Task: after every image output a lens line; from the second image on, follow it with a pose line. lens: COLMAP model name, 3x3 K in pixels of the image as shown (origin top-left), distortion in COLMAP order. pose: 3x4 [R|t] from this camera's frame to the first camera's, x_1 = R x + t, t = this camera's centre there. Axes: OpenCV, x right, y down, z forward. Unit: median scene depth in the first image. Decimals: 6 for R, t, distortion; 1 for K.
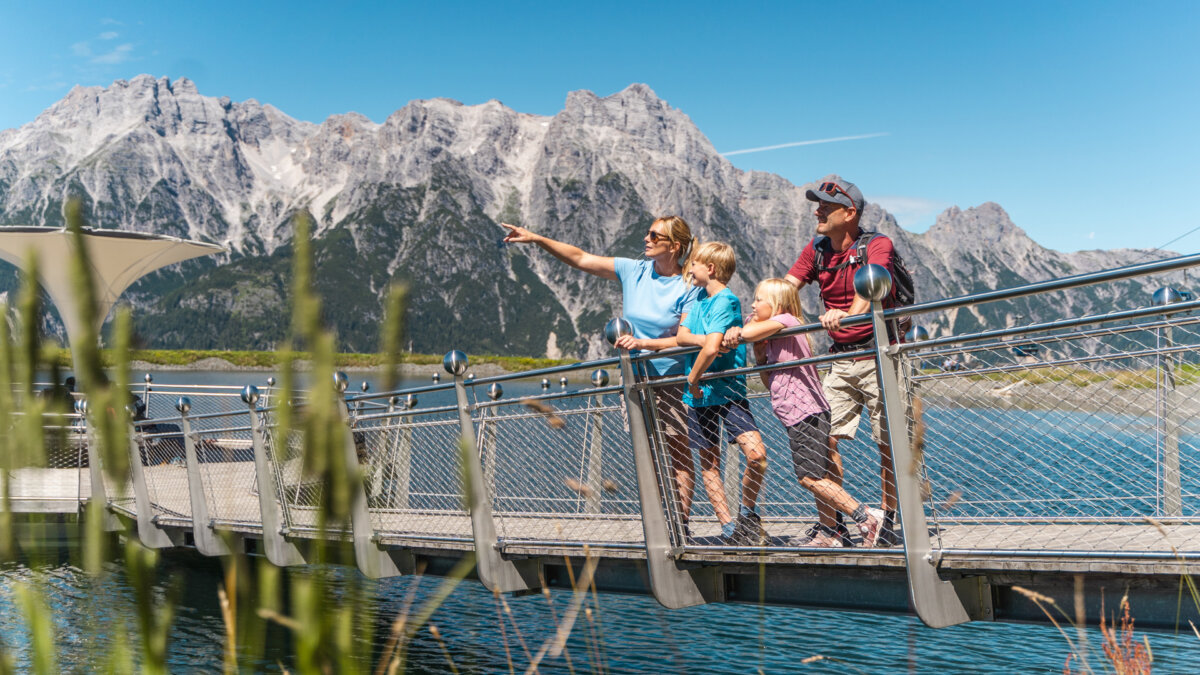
lens RADIAL K [[1207.6, 0, 667.4], [0, 1207.6, 332.8], [0, 0, 1]] dist [-0.000227, -0.028597]
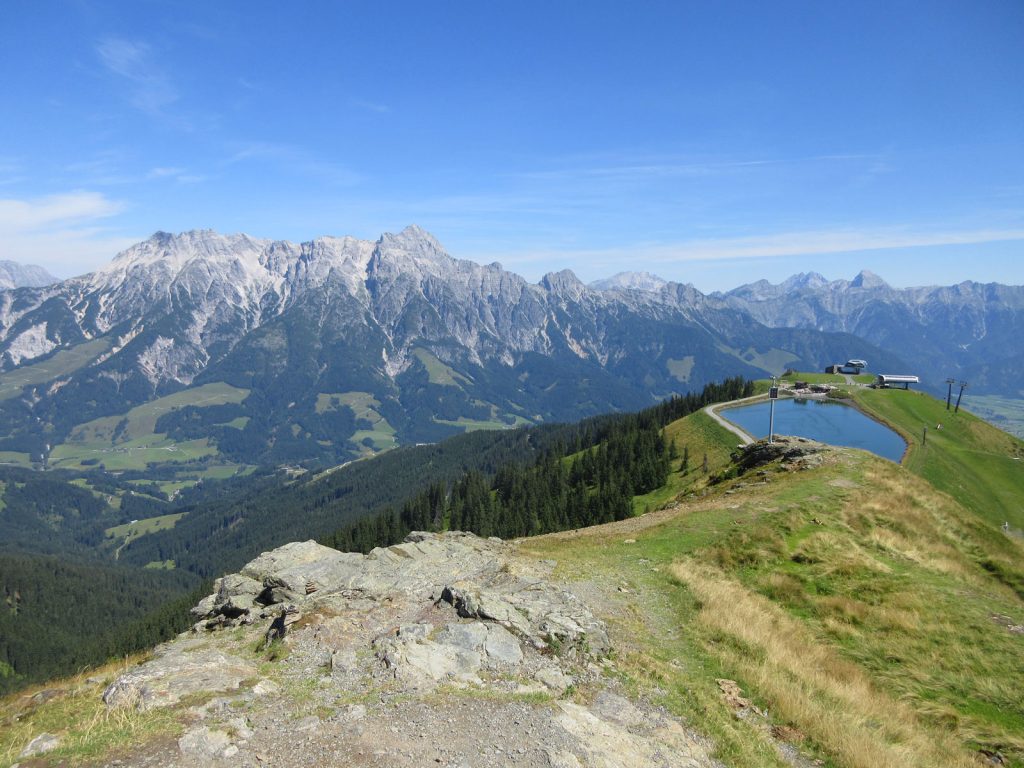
lens RADIAL K [[994.0, 0, 515.3], [0, 994.0, 349.8], [0, 0, 1]] dist [0.225869, -0.003937]
pose [[0.994327, -0.012930, 0.105577, -0.033836], [-0.000725, 0.991738, 0.128280, -0.243474], [-0.106363, -0.127629, 0.986102, -1.051664]]
